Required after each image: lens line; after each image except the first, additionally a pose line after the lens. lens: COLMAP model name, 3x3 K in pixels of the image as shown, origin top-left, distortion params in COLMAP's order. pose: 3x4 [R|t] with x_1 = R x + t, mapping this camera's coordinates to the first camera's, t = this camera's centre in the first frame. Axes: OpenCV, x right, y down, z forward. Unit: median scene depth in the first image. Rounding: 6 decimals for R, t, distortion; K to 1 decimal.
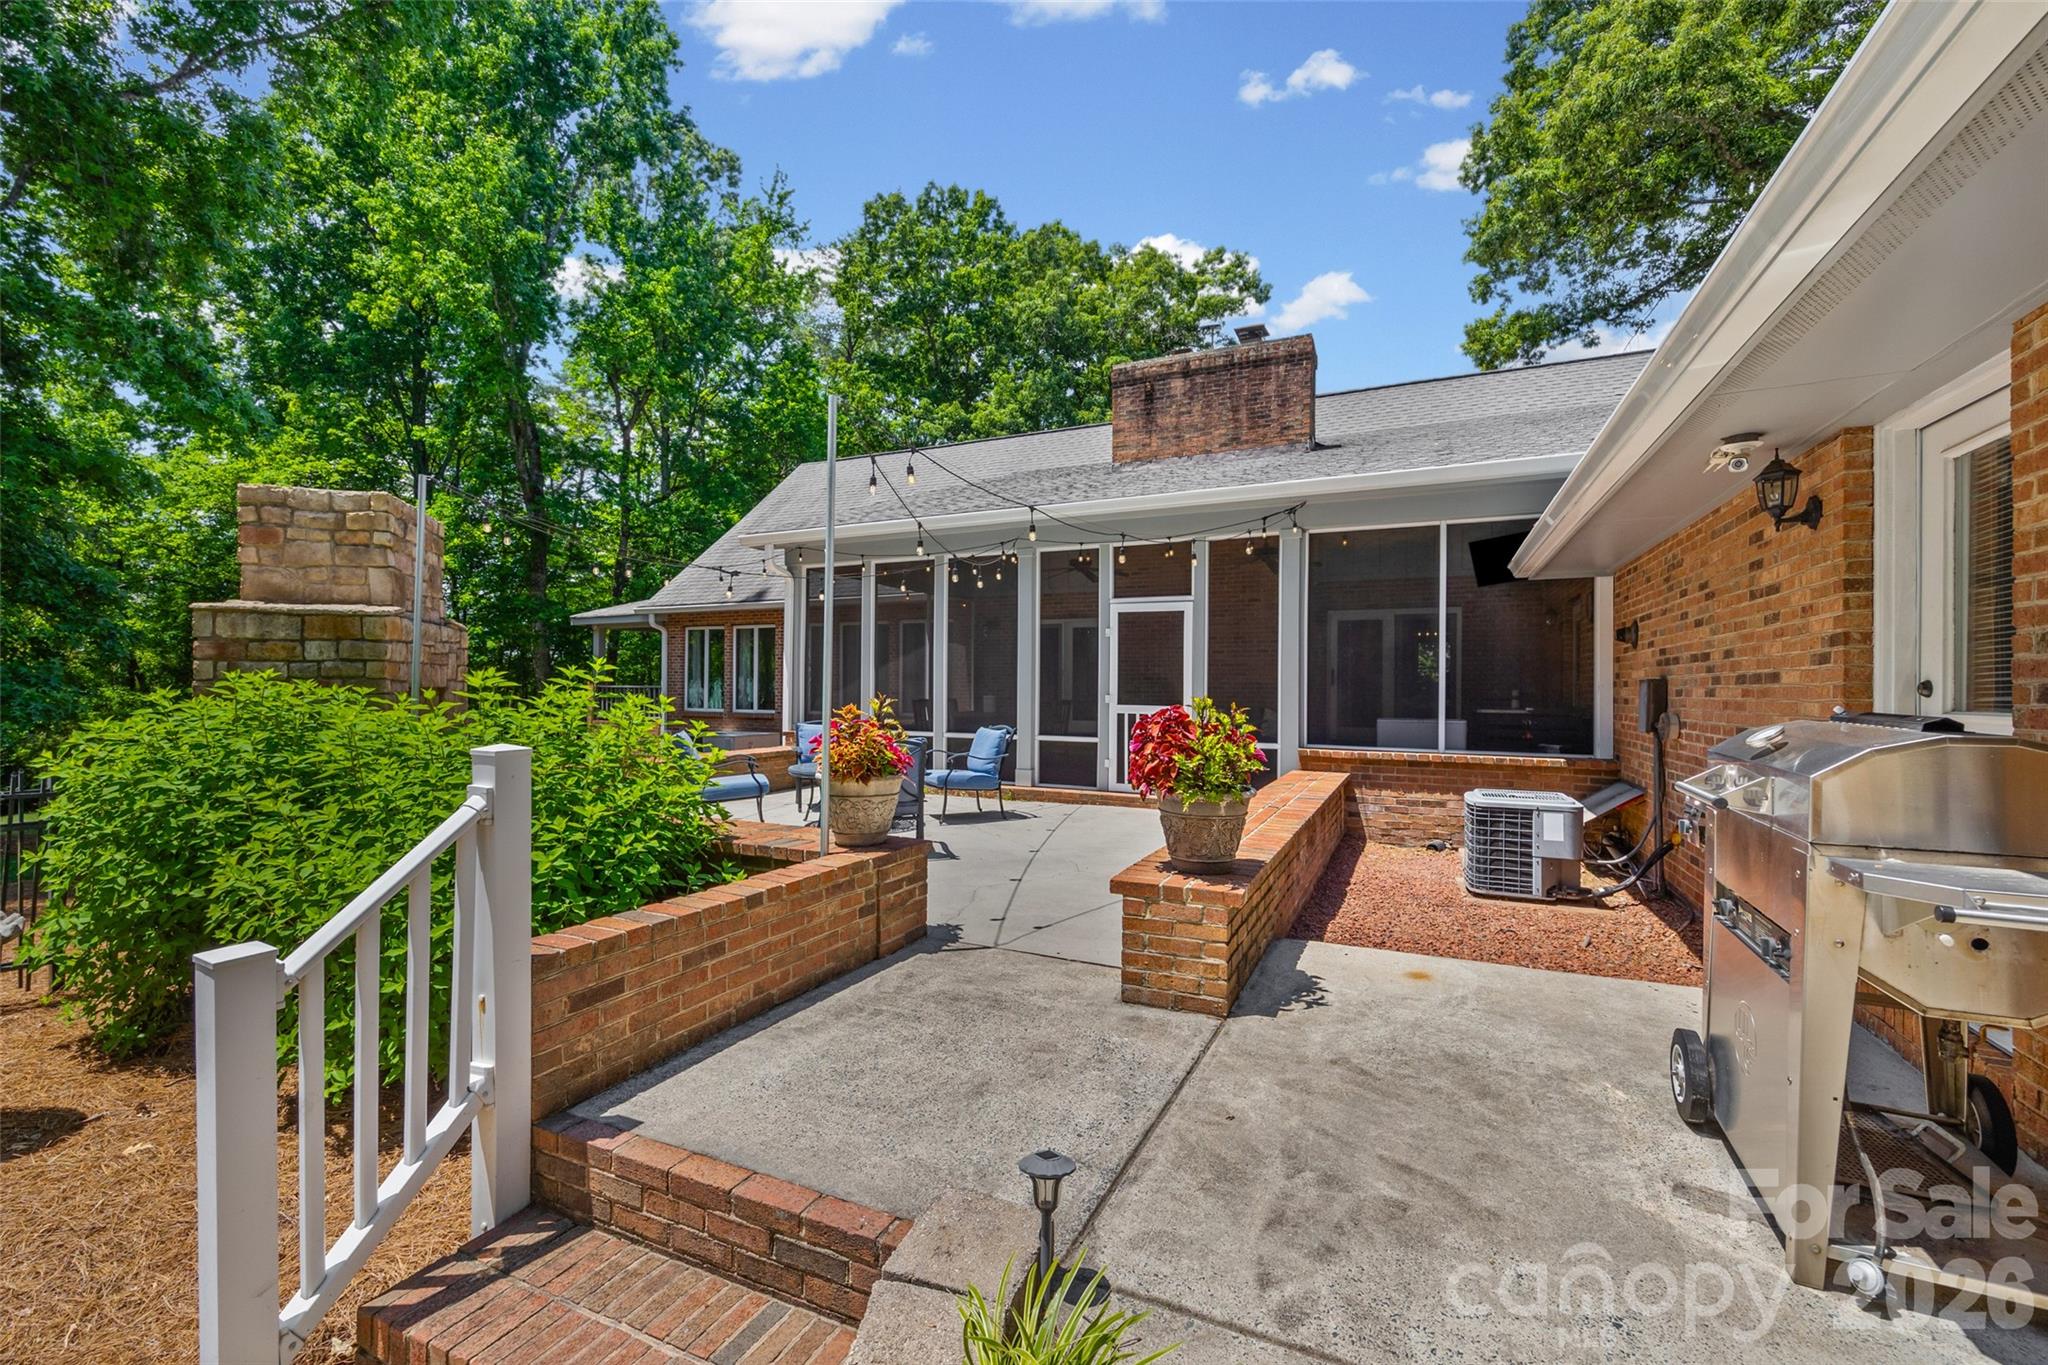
lens RADIAL K [[845.7, 0, 1023.9], [0, 845.7, 692.9], [0, 0, 1]] dist [0.000082, 0.000100]
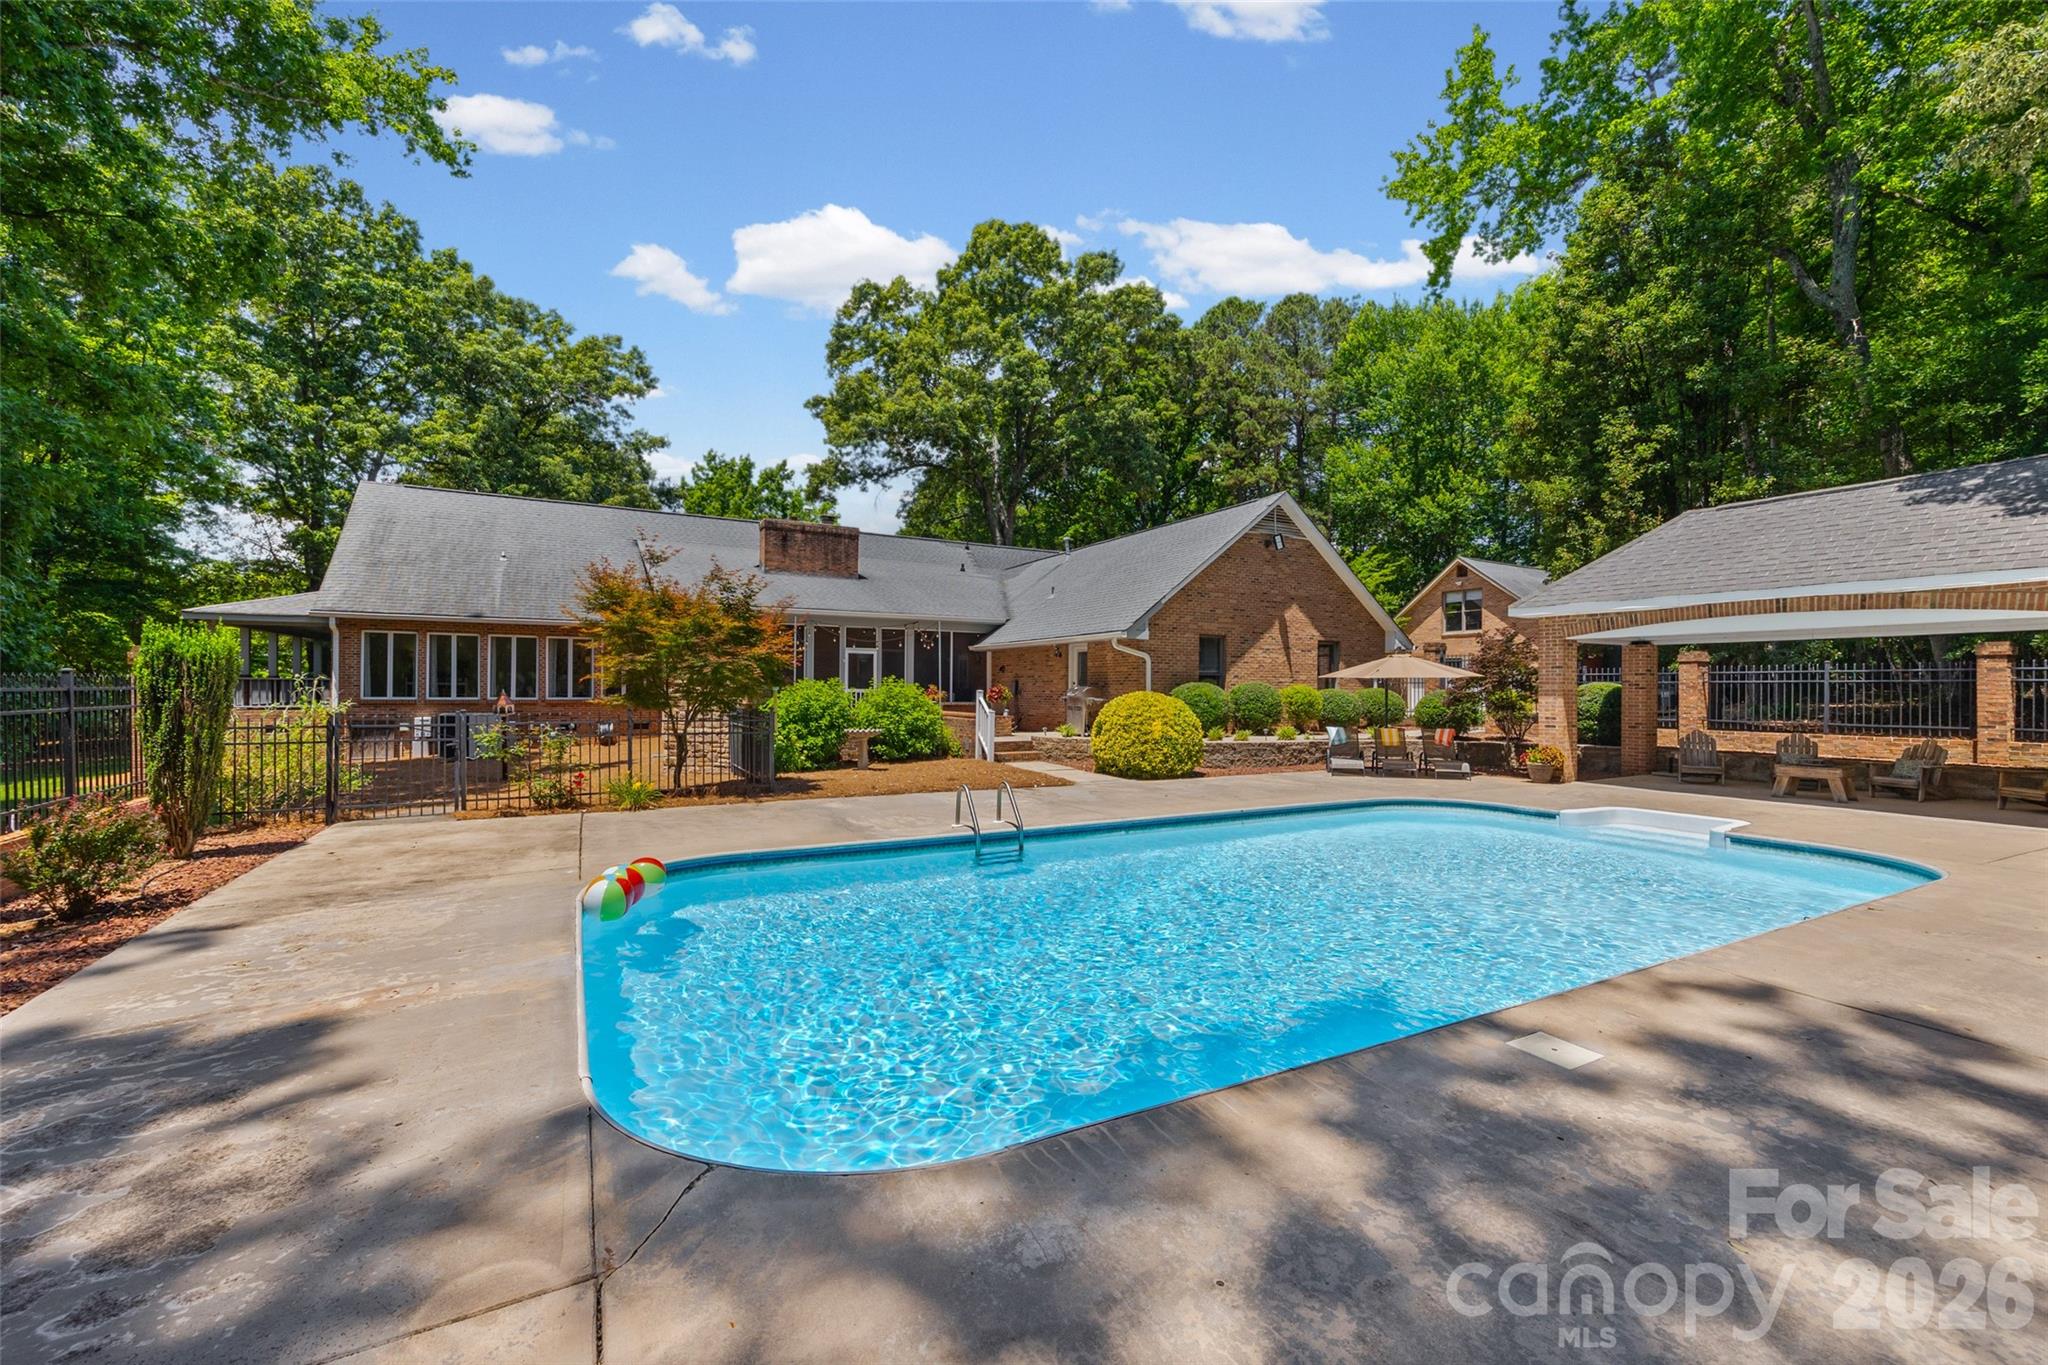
lens RADIAL K [[820.5, 0, 1030.9], [0, 820.5, 683.3], [0, 0, 1]] dist [-0.001240, -0.000063]
pose [[0.585237, 0.001203, 0.810862, -1.138052], [-0.000459, 0.999999, -0.001152, -0.000606], [-0.810862, 0.000302, 0.585237, -0.652230]]
